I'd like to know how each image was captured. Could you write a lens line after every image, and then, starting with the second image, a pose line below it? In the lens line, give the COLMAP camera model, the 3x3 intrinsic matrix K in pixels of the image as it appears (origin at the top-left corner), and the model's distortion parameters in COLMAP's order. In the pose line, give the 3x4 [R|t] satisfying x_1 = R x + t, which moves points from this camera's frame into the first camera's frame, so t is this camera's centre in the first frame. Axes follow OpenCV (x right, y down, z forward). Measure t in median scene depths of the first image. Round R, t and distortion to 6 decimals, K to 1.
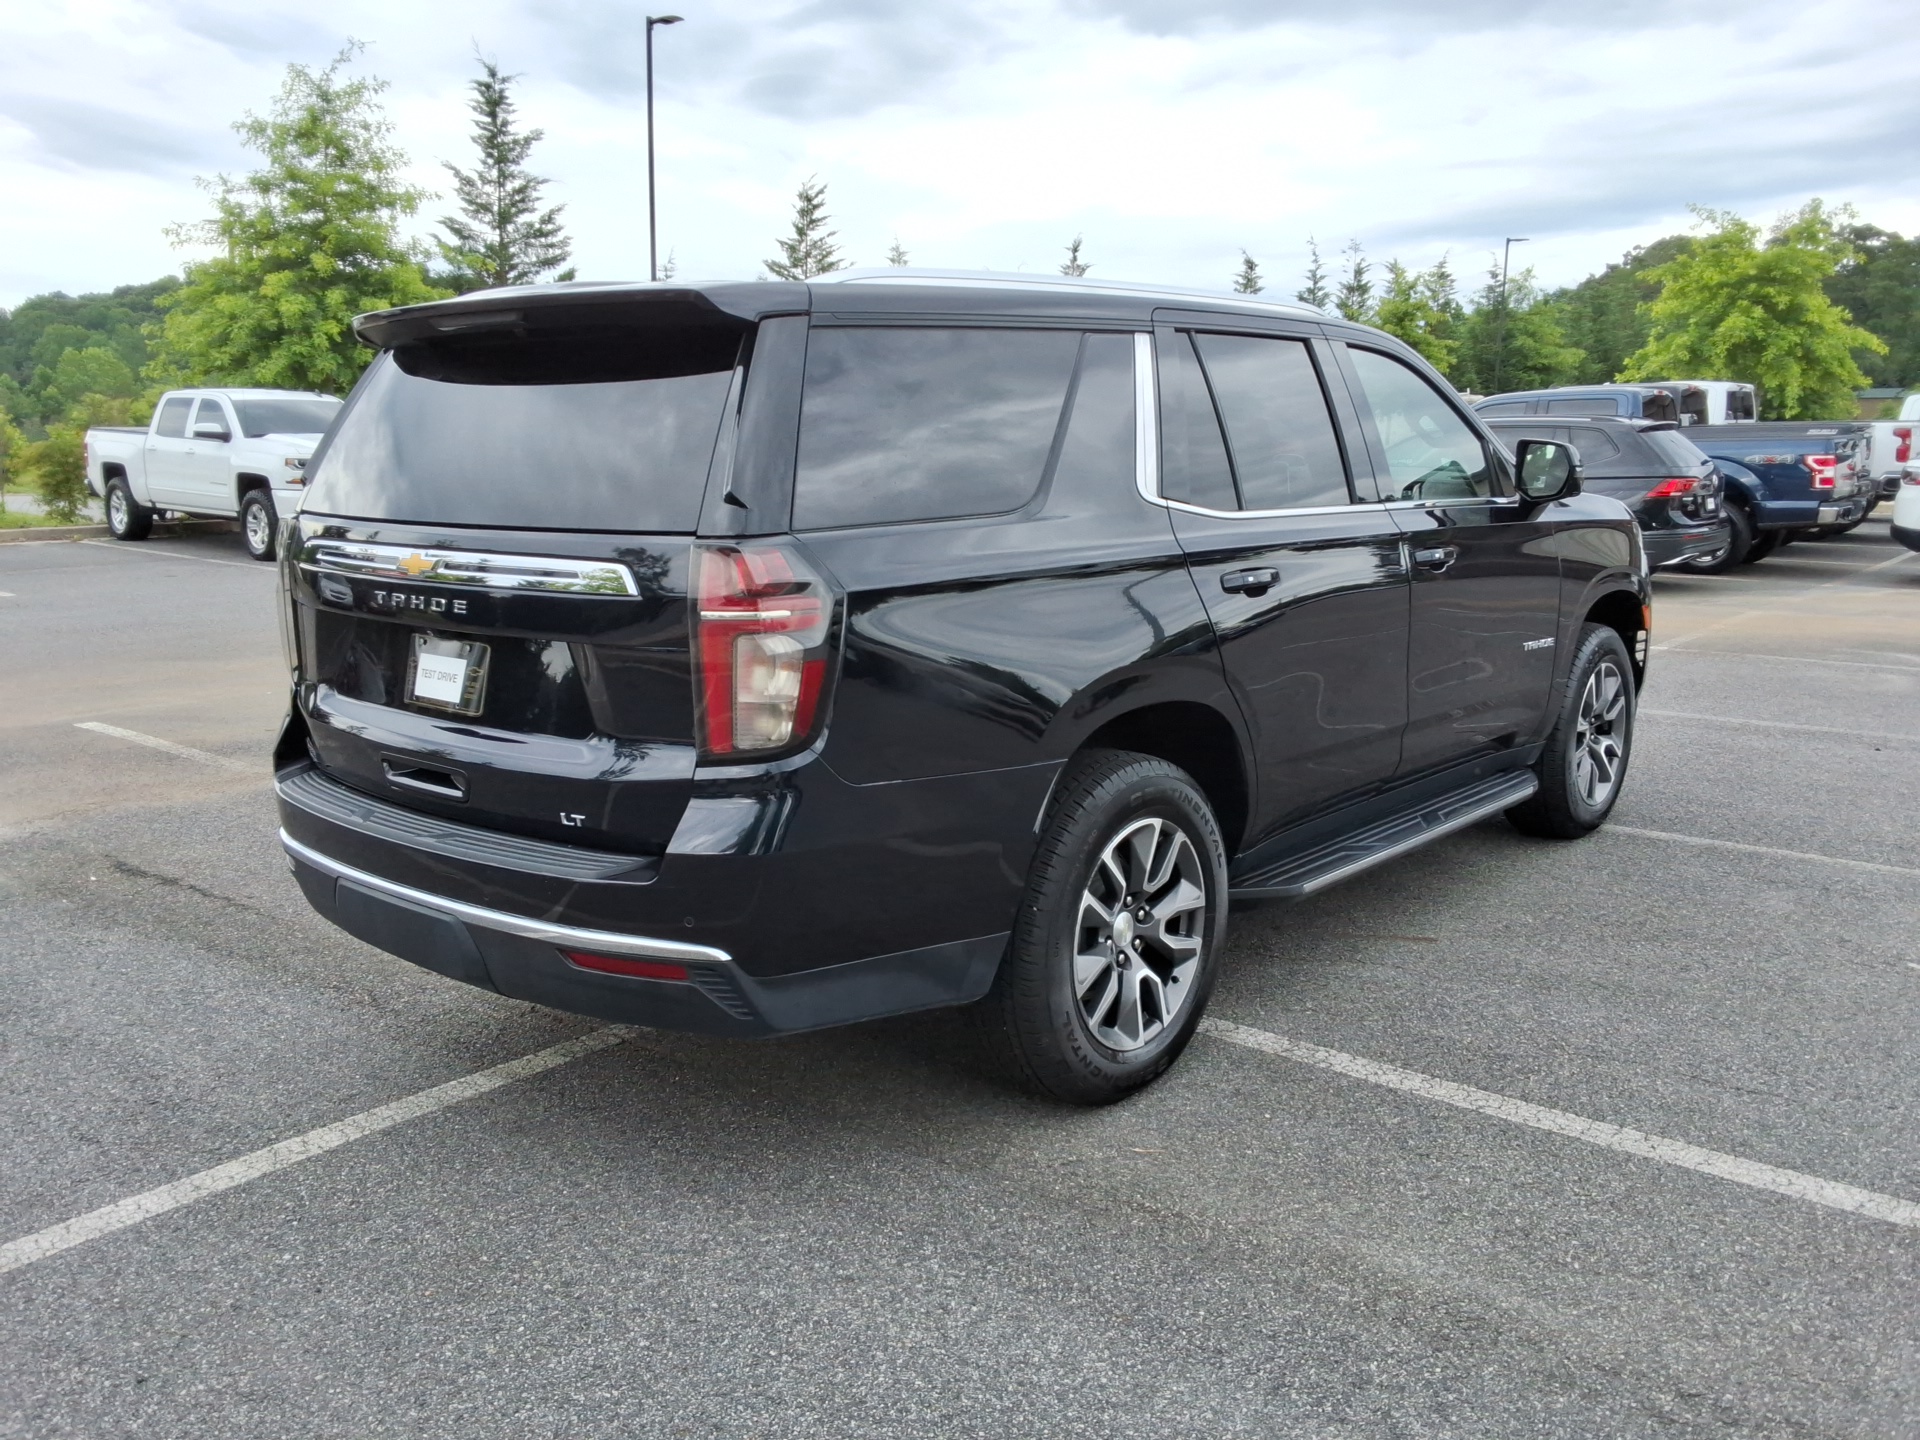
lens RADIAL K [[1535.5, 0, 969.8], [0, 1535.5, 704.4], [0, 0, 1]] dist [0.115290, -0.189857]
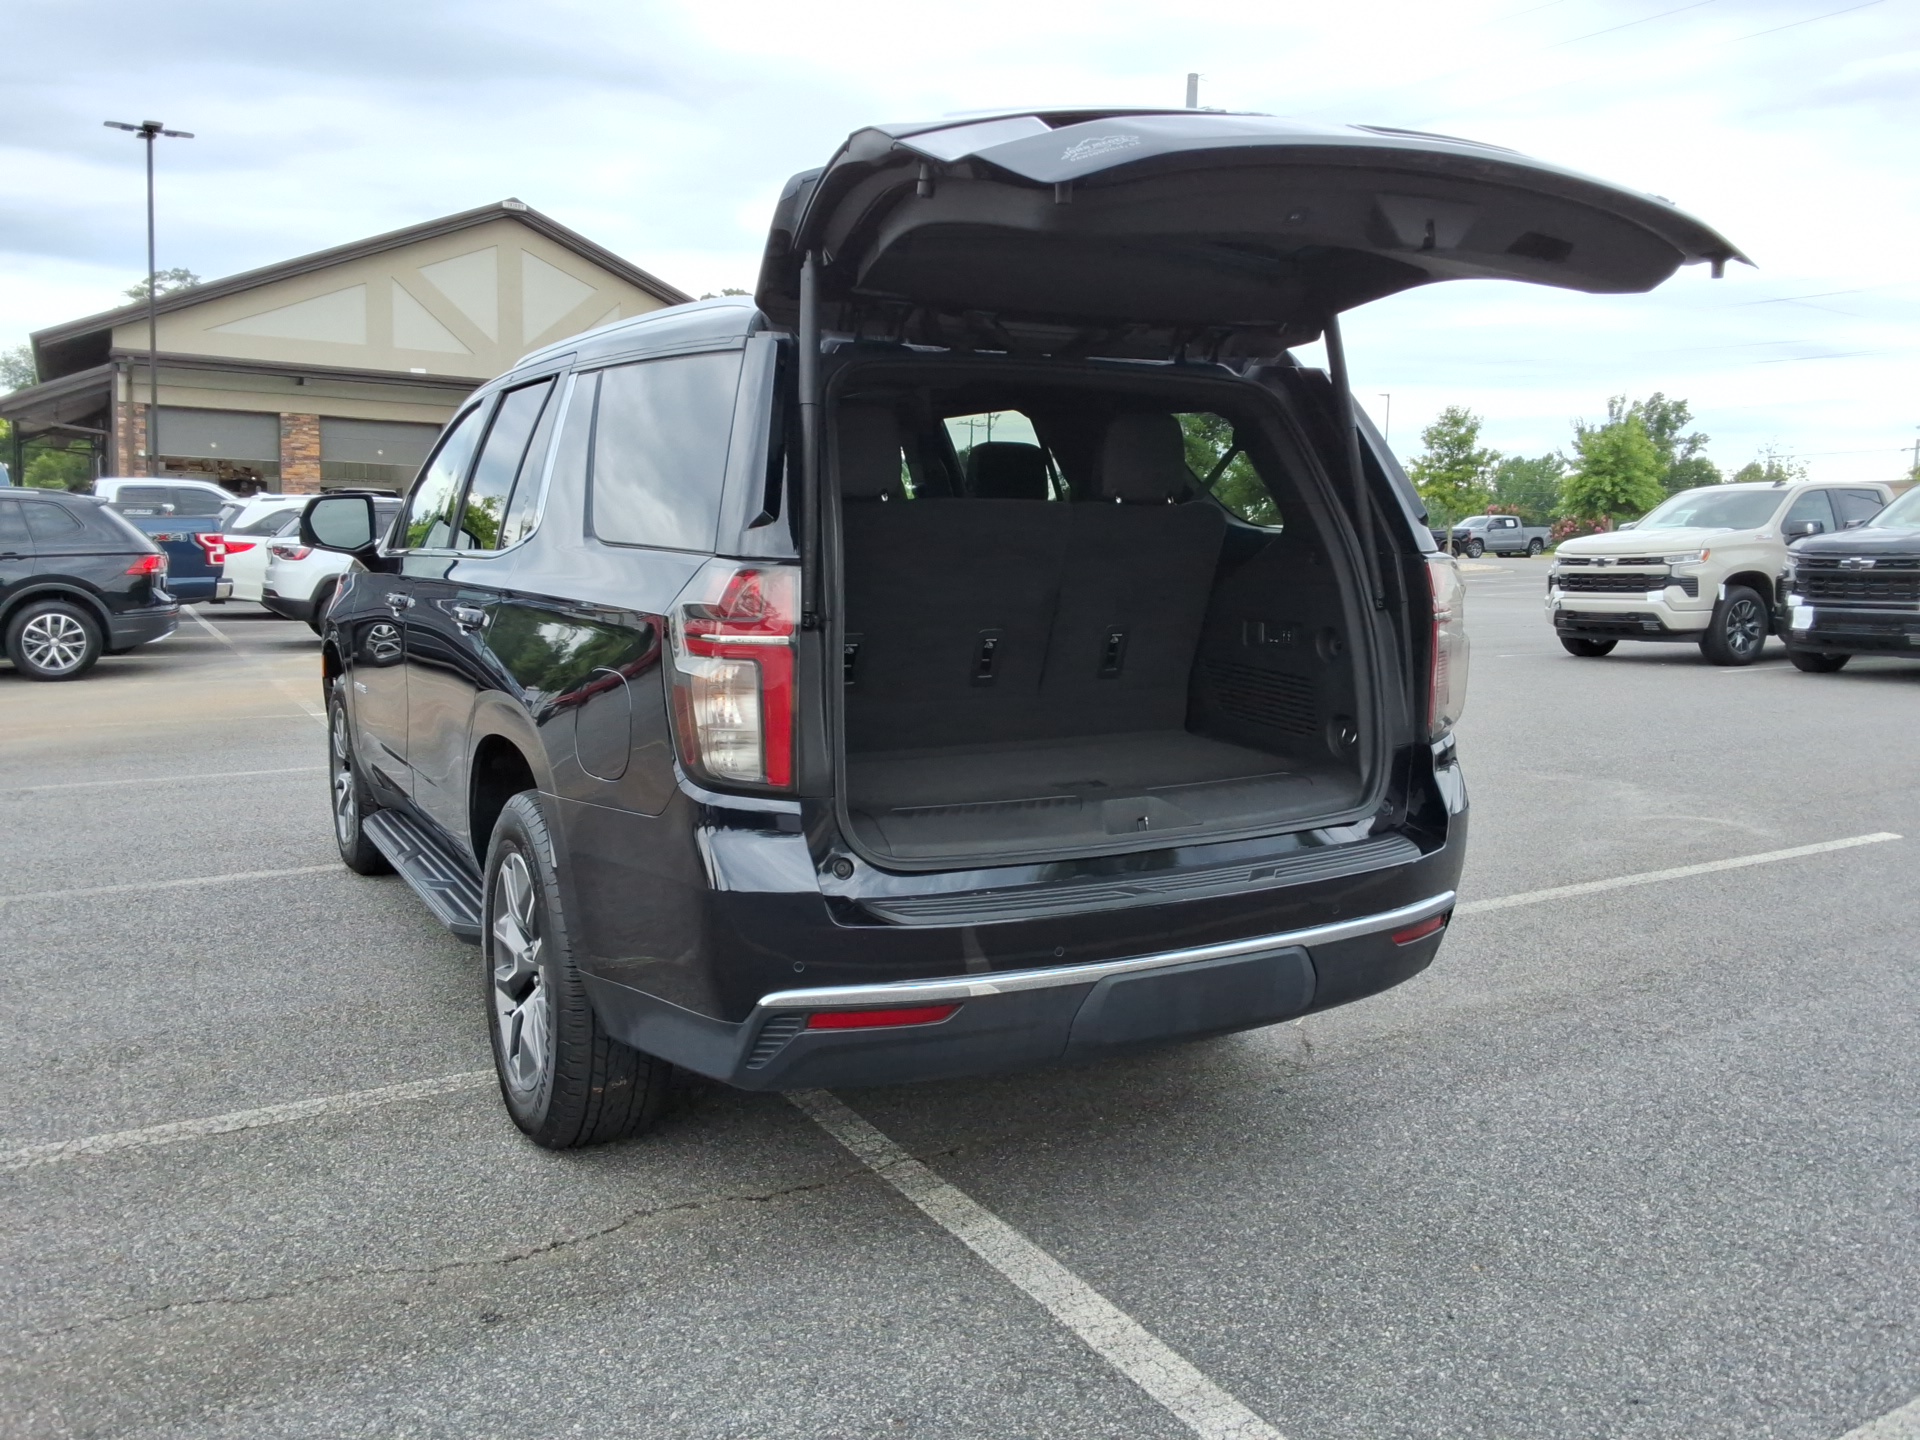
lens RADIAL K [[1535.5, 0, 977.4], [0, 1535.5, 706.0], [0, 0, 1]] dist [0.115290, -0.189857]
pose [[0.350912, -0.101060, 0.930939, -0.922279], [0.152568, 0.987045, 0.049641, -0.066548], [-0.923896, 0.124611, 0.361785, 0.577512]]
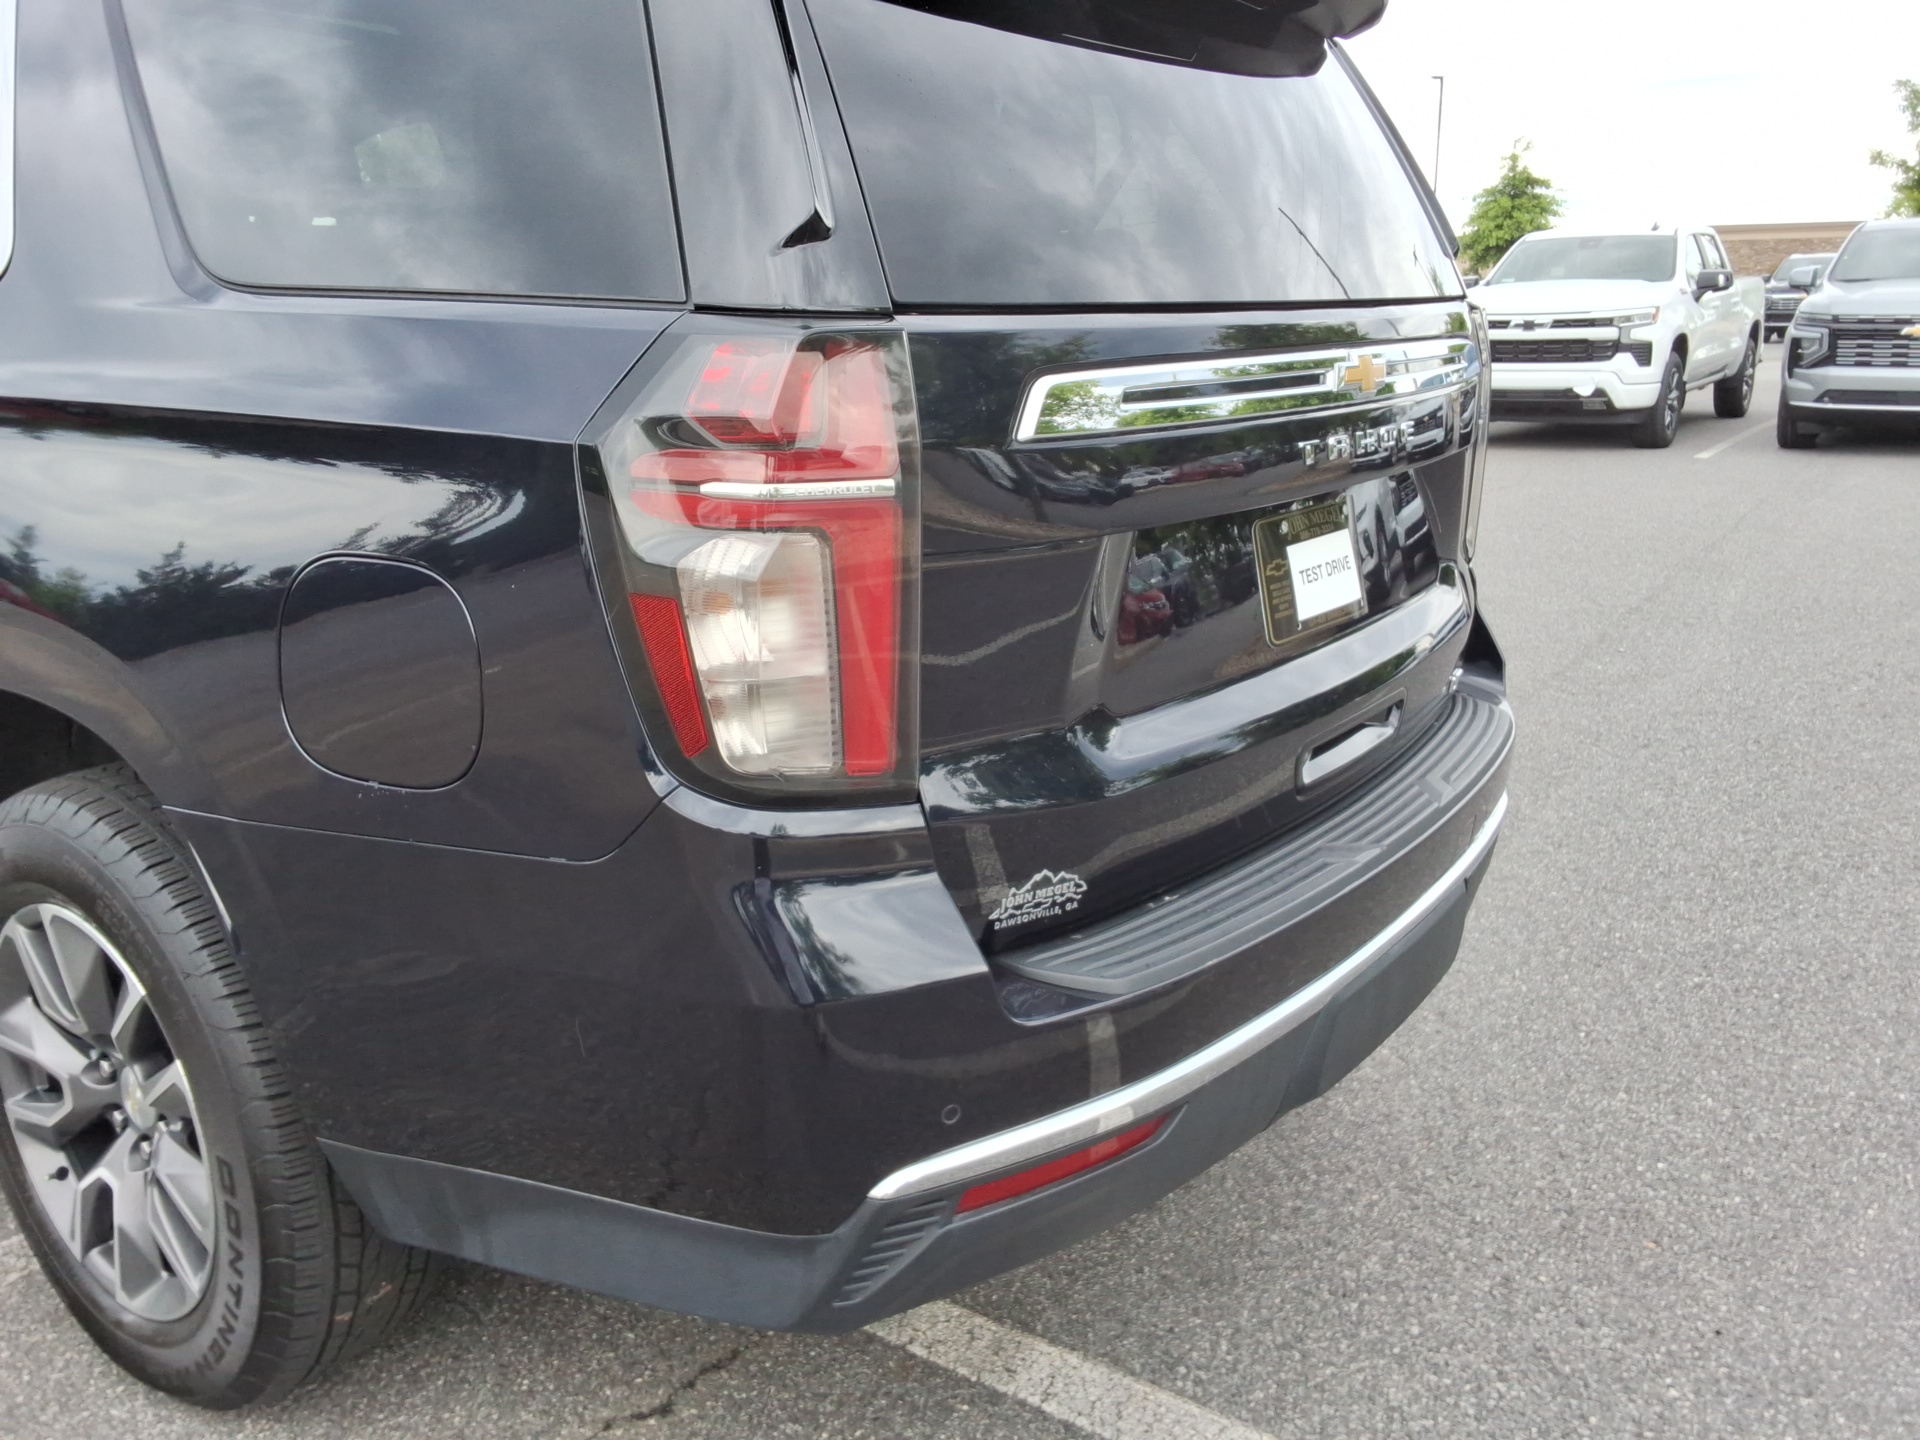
lens RADIAL K [[1535.5, 0, 974.5], [0, 1535.5, 710.8], [0, 0, 1]] dist [0.115290, -0.189857]
pose [[-0.090735, -0.251512, 0.963592, -0.675927], [0.171173, 0.949244, 0.263885, -0.108001], [-0.981054, 0.188885, -0.043078, 0.870270]]
